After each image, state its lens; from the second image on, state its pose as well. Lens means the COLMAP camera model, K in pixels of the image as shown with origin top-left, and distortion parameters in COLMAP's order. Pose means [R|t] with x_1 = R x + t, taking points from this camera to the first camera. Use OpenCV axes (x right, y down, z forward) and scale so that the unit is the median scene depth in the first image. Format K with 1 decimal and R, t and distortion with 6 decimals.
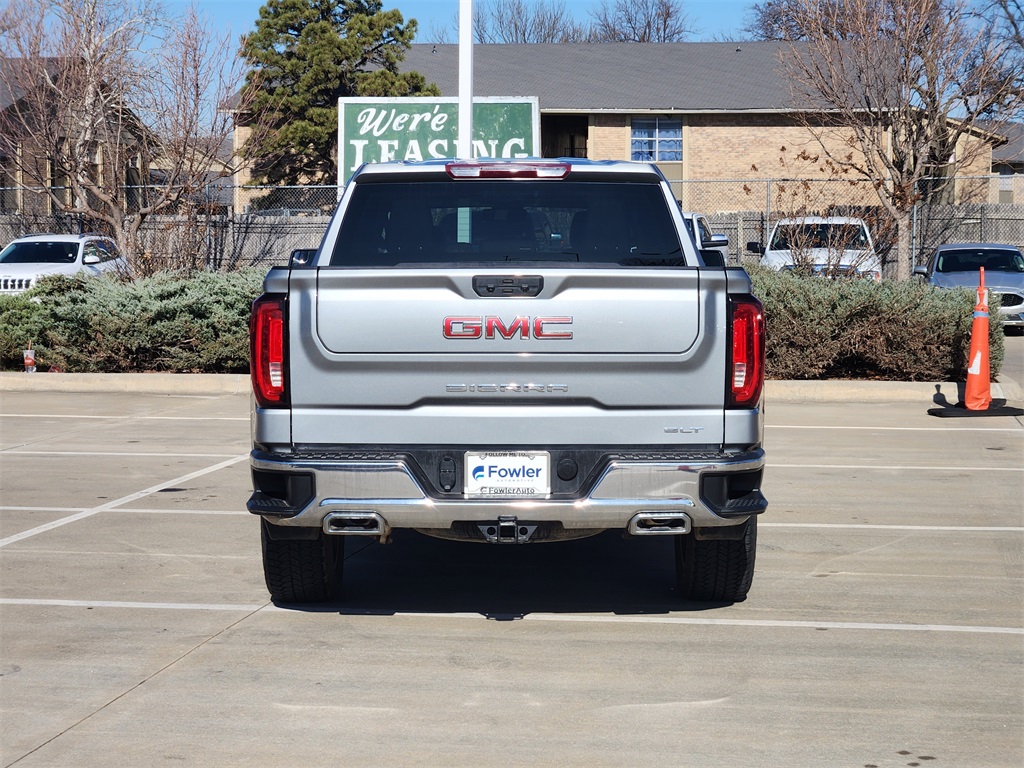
lens RADIAL K [[1914.4, 0, 512.0], [0, 1914.4, 384.0], [0, 0, 1]] dist [-0.132114, 1.770389]
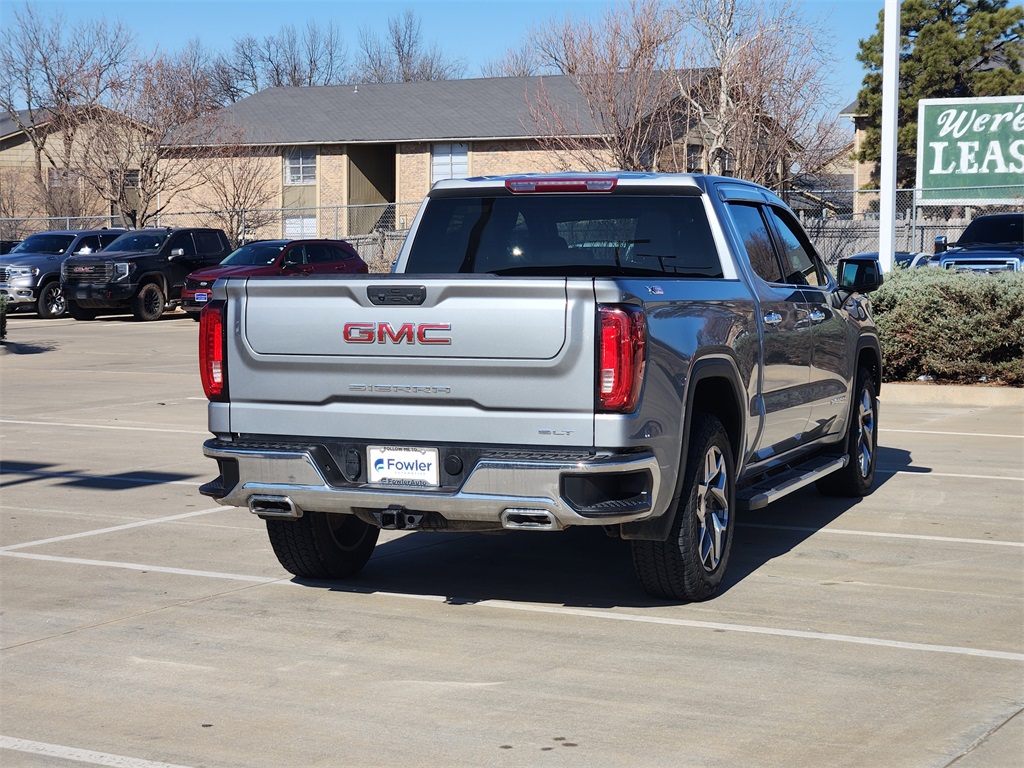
lens RADIAL K [[1914.3, 0, 512.0], [0, 1914.3, 384.0], [0, 0, 1]] dist [-0.046292, 0.307363]
pose [[0.931141, 0.021596, -0.364019, 0.101222], [-0.022043, 0.999753, 0.002926, -0.001107], [0.363993, 0.005299, 0.931387, 0.001264]]
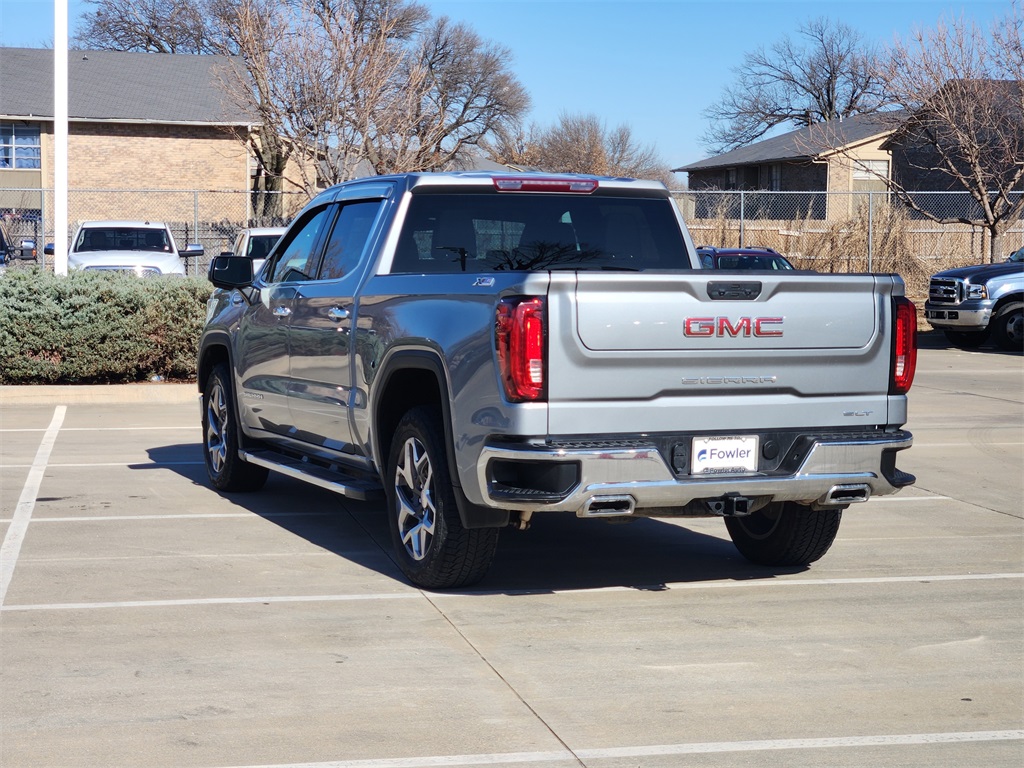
lens RADIAL K [[1900.3, 0, 512.0], [0, 1900.3, 384.0], [0, 0, 1]] dist [-0.008847, 0.377819]
pose [[0.922979, -0.017714, 0.384441, -0.123155], [0.019766, 0.999804, -0.001387, 0.000809], [-0.384341, 0.008878, 0.923148, 0.002470]]
